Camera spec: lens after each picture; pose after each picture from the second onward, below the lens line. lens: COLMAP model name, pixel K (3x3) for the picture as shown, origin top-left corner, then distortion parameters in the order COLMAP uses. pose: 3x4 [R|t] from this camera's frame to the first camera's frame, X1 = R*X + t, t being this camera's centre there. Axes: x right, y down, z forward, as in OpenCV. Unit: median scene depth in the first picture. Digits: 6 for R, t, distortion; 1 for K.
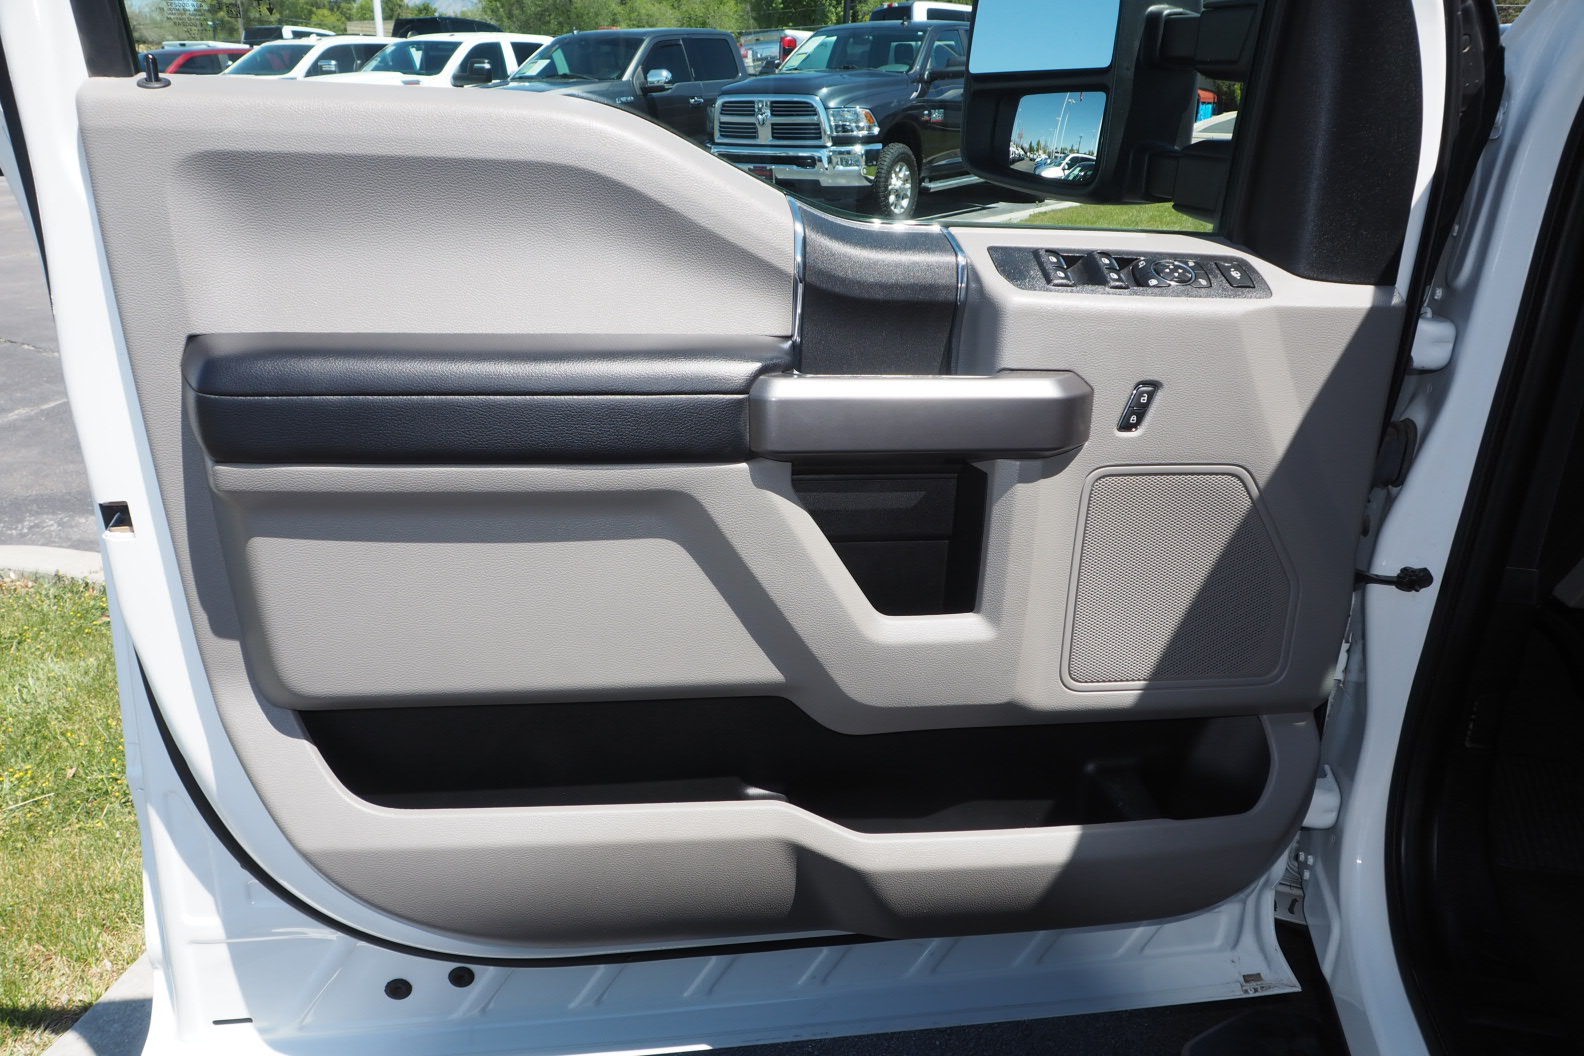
lens RADIAL K [[1117.0, 0, 792.0], [0, 1117.0, 528.0], [0, 0, 1]] dist [-0.027097, -0.001963]
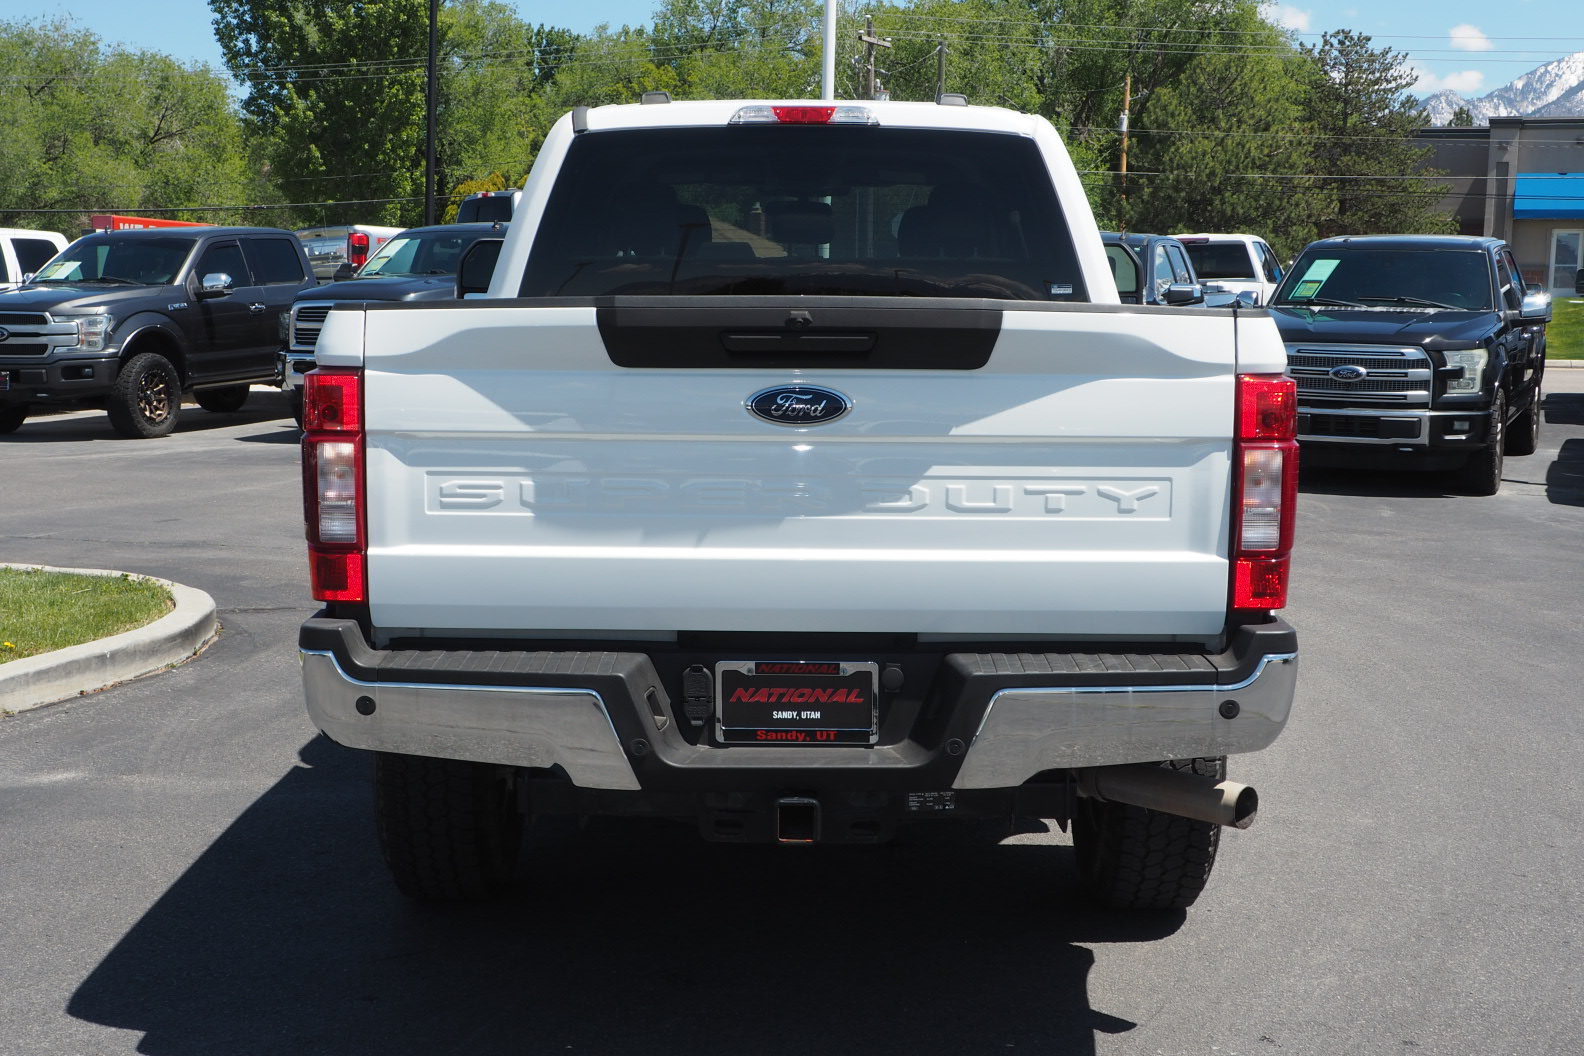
lens RADIAL K [[2198.6, 0, 792.0], [0, 2198.6, 528.0], [0, 0, 1]] dist [-0.001284, -0.035318]
pose [[0.978757, -0.022438, 0.203792, -0.033502], [0.075919, 0.962999, -0.258591, 0.261979], [-0.190450, 0.268570, 0.944245, -0.665598]]
